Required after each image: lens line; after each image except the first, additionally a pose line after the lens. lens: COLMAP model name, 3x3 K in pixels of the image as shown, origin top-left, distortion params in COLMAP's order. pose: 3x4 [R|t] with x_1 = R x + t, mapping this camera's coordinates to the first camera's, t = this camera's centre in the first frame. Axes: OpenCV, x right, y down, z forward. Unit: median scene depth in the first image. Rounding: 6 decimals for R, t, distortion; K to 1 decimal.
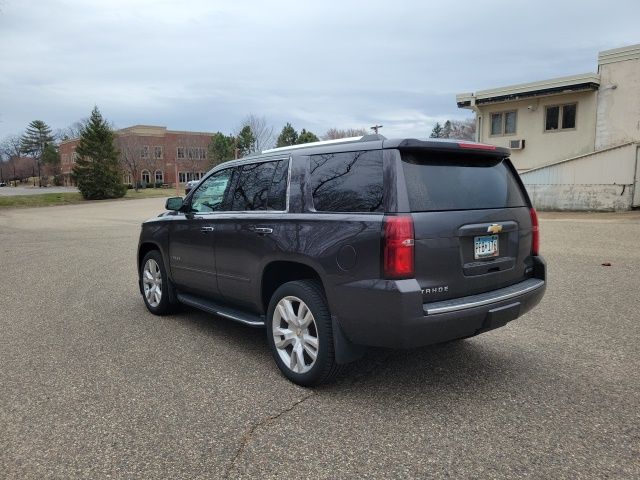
lens RADIAL K [[480.2, 0, 325.9], [0, 480.2, 228.8], [0, 0, 1]] dist [0.056486, -0.040048]
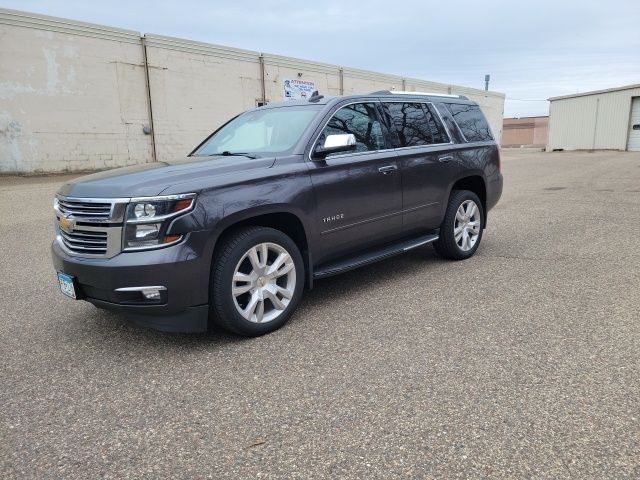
lens RADIAL K [[480.6, 0, 325.3], [0, 480.6, 231.6], [0, 0, 1]] dist [0.052362, -0.037874]
pose [[-0.085416, -0.157218, 0.983863, -1.147389], [0.116507, 0.979122, 0.166575, -0.048424], [-0.989510, 0.128855, -0.065316, 1.173591]]
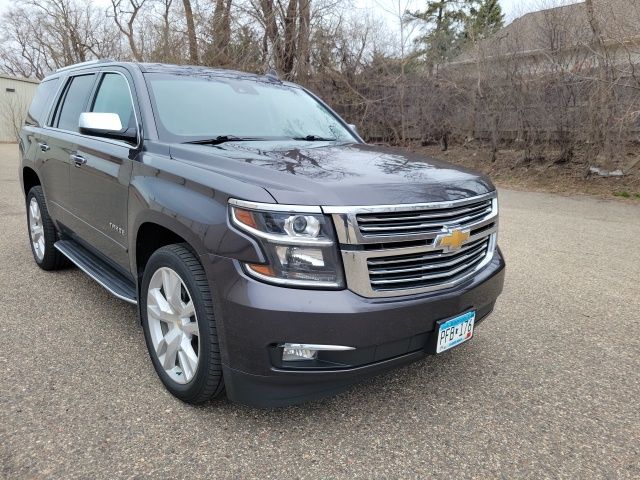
lens RADIAL K [[480.6, 0, 323.5], [0, 480.6, 225.4], [0, 0, 1]] dist [0.052362, -0.037874]
pose [[-0.999600, -0.016962, -0.022619, -0.274818], [-0.022309, 0.964669, 0.262519, -0.121117], [0.017367, 0.262919, -0.964662, 1.950075]]
